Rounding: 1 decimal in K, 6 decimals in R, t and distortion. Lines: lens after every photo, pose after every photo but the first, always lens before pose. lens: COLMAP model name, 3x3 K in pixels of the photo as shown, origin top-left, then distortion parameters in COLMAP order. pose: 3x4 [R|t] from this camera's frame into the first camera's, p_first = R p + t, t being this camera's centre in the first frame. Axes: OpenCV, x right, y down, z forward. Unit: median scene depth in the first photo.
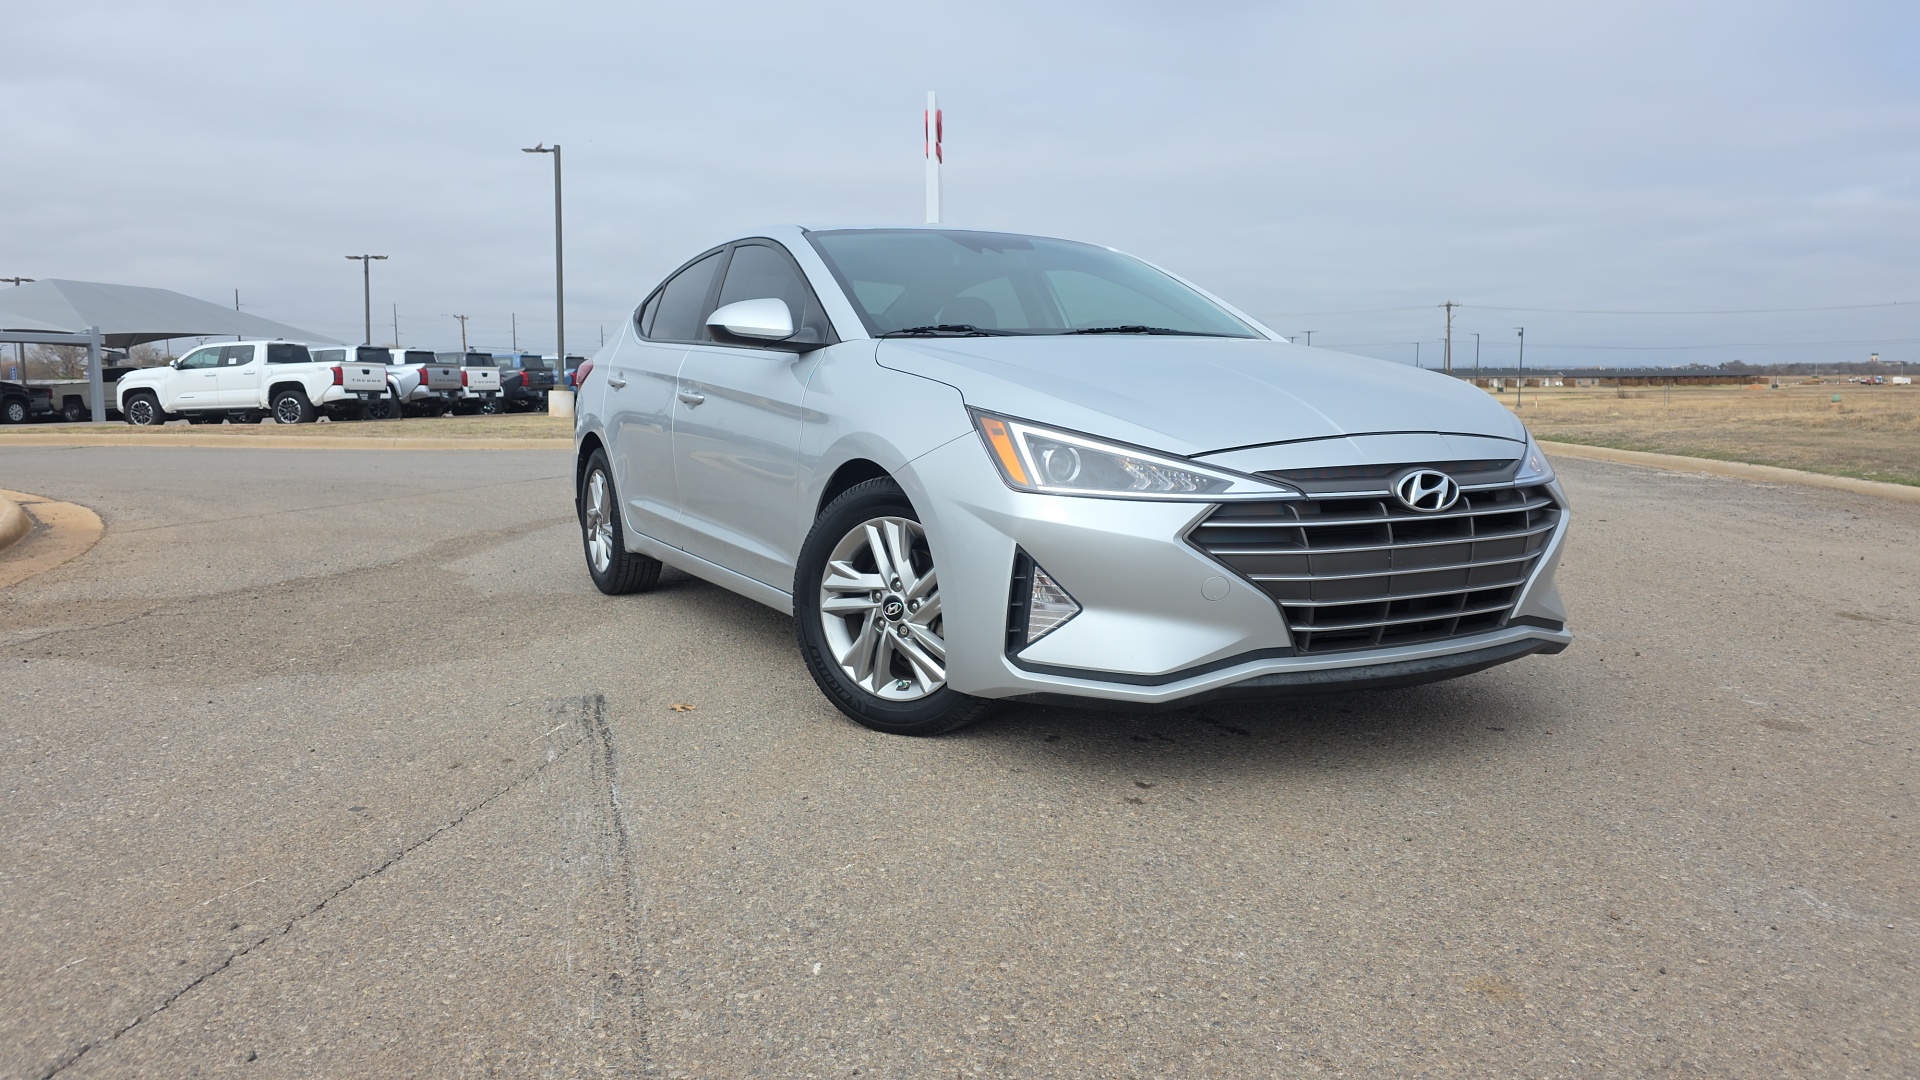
lens RADIAL K [[1303.3, 0, 960.8], [0, 1303.3, 483.9], [0, 0, 1]] dist [0.052766, -0.072555]
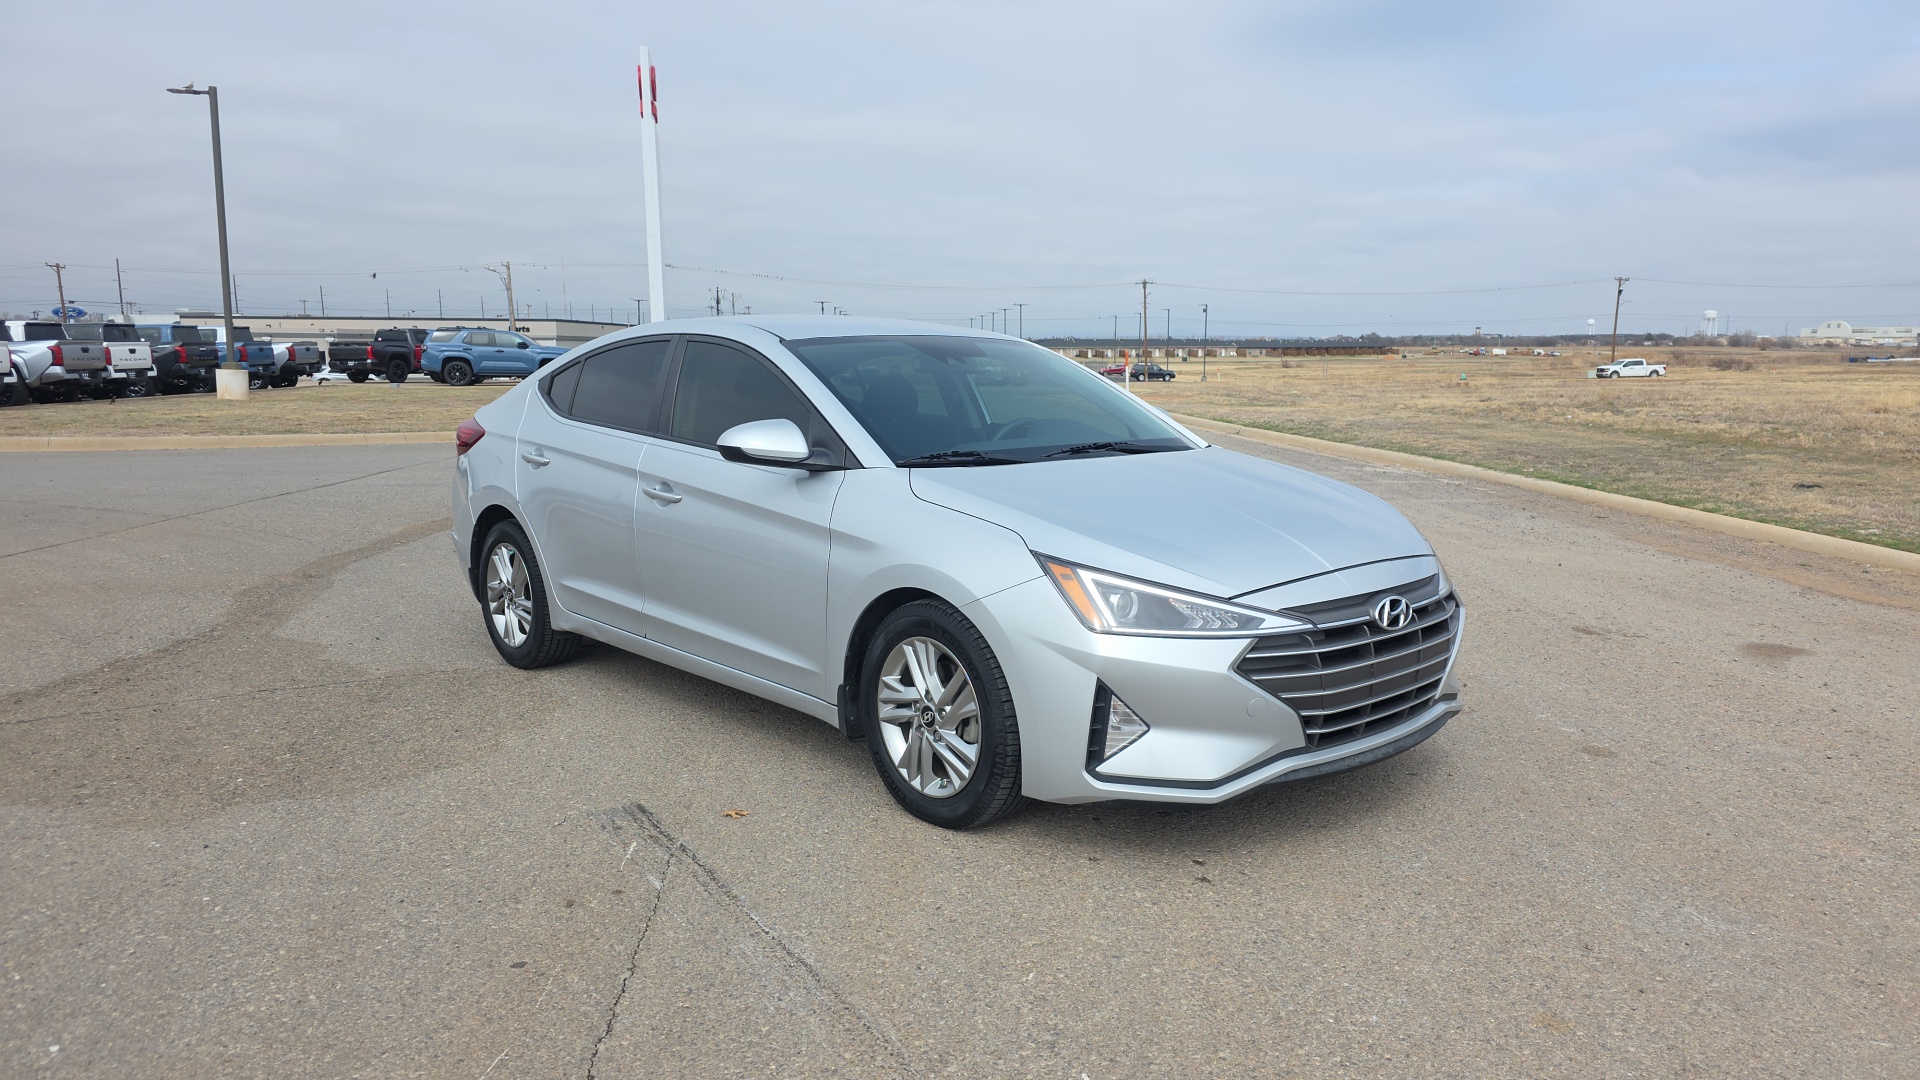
lens RADIAL K [[1305.8, 0, 1046.3], [0, 1305.8, 534.5], [0, 0, 1]] dist [0.008950, 0.008058]
pose [[0.959673, -0.028338, 0.279685, -0.262489], [0.009900, 0.997696, 0.067120, -0.130389], [-0.280943, -0.061644, 0.957743, -0.098033]]
